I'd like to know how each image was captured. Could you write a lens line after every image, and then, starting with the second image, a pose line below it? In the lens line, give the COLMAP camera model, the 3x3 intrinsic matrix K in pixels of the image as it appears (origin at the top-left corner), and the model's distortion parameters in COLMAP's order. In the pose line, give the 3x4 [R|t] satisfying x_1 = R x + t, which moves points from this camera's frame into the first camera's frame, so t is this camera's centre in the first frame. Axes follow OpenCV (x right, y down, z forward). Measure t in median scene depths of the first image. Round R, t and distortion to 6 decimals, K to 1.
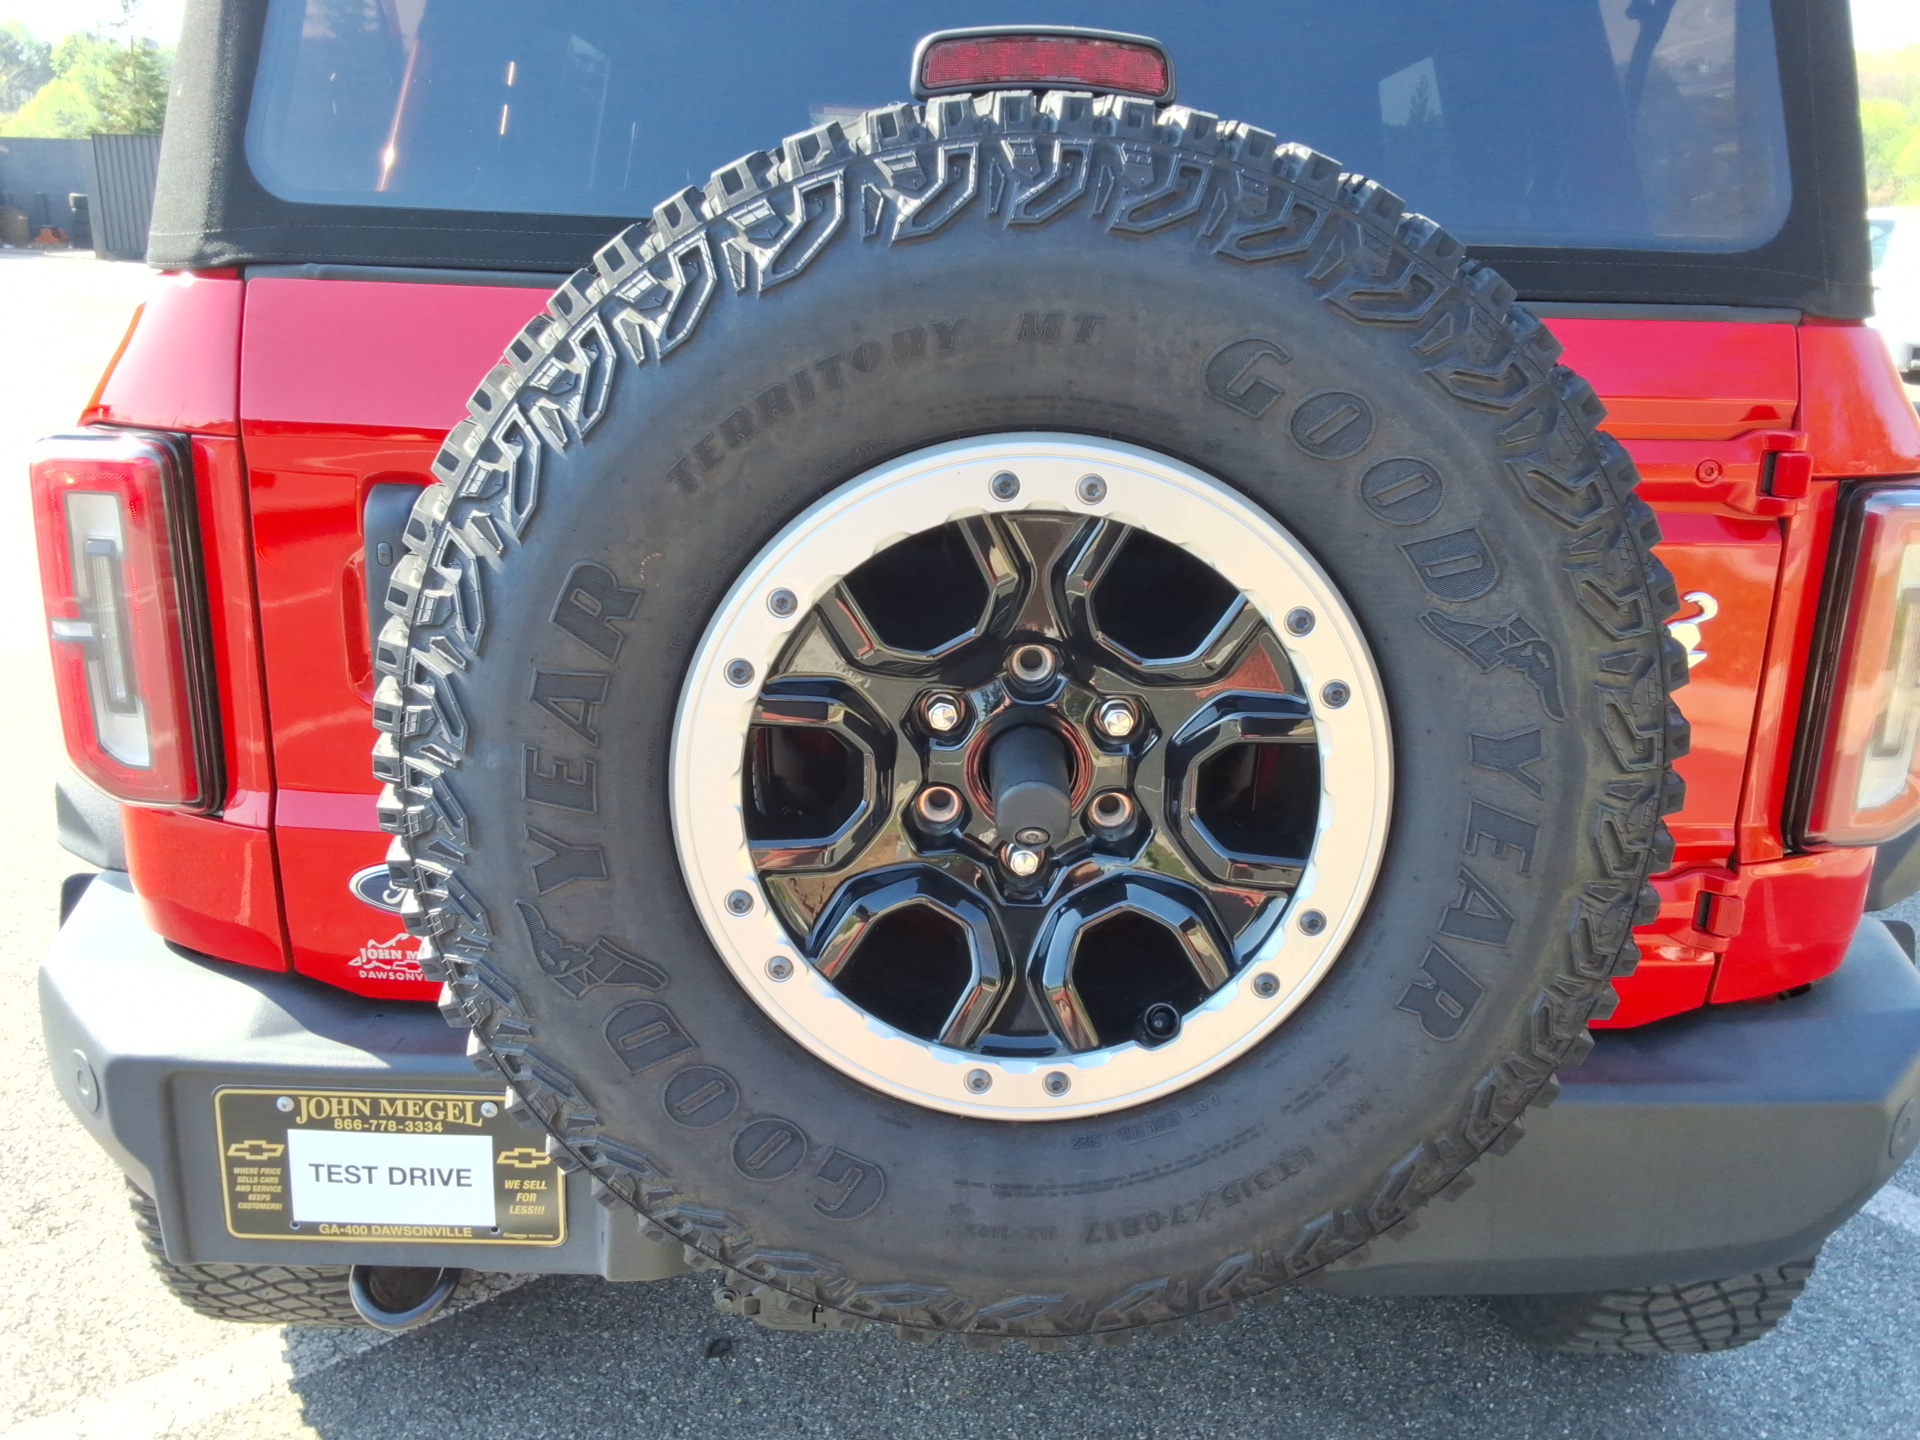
lens RADIAL K [[1547.9, 0, 973.9], [0, 1547.9, 705.4], [0, 0, 1]] dist [0.124565, -0.203737]
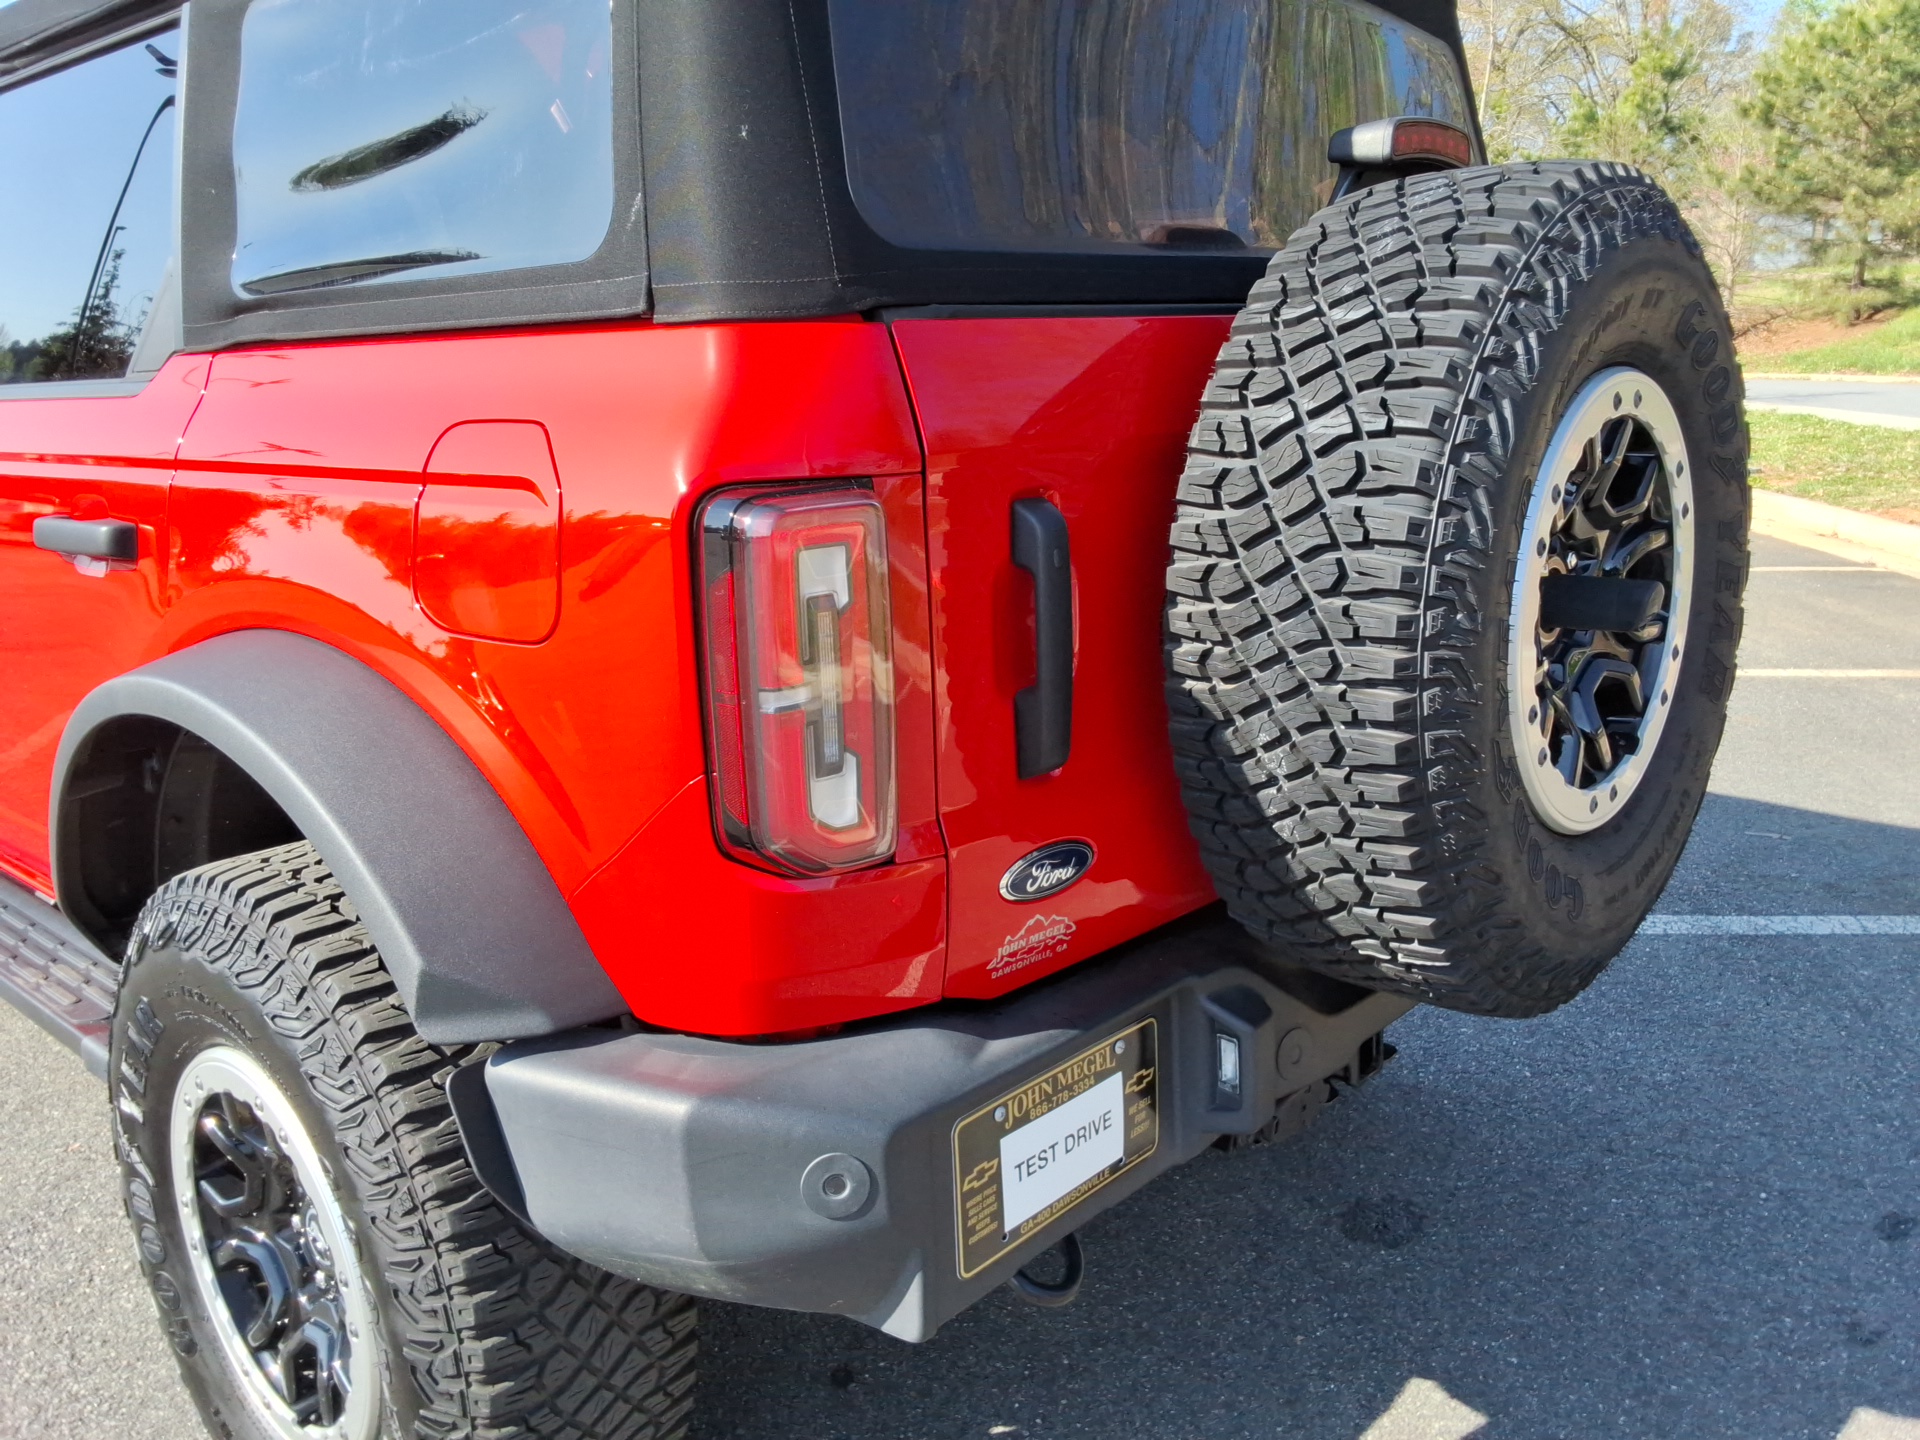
lens RADIAL K [[1517.8, 0, 970.0], [0, 1517.8, 696.4], [0, 0, 1]] dist [0.105472, -0.157852]
pose [[0.673365, -0.210907, 0.708588, -1.095286], [0.250483, 0.966842, 0.049743, -0.064559], [-0.695584, 0.143995, 0.703867, 0.272841]]
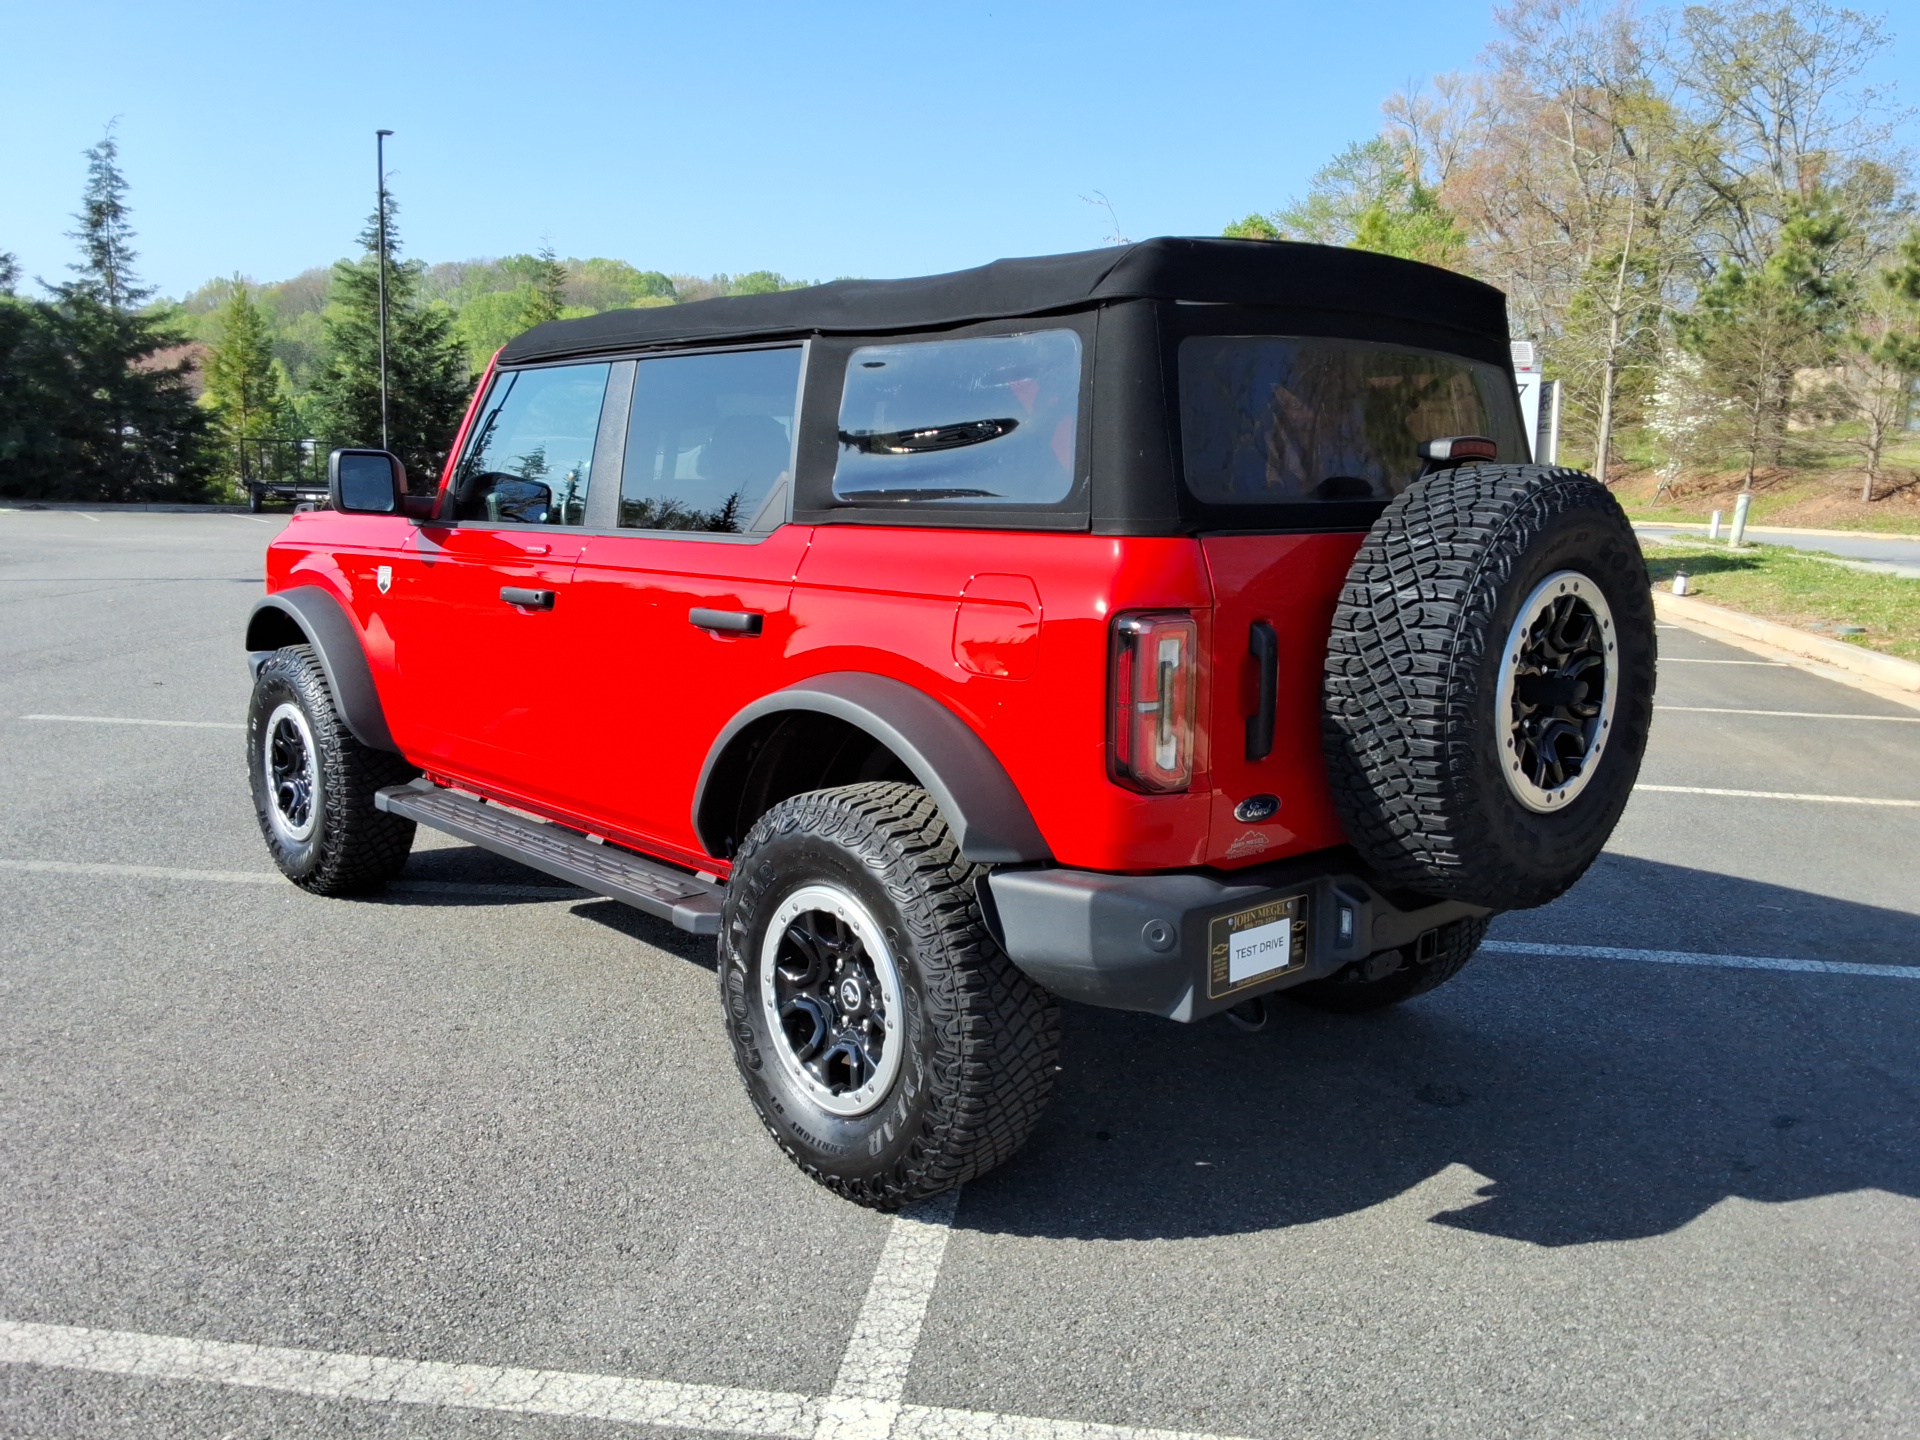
lens RADIAL K [[1547.9, 0, 973.9], [0, 1547.9, 705.4], [0, 0, 1]] dist [0.124565, -0.203737]
pose [[0.732875, -0.123012, 0.669150, -2.028075], [0.197617, 0.979605, -0.036352, -0.020647], [-0.651031, 0.158877, 0.742238, -0.355525]]
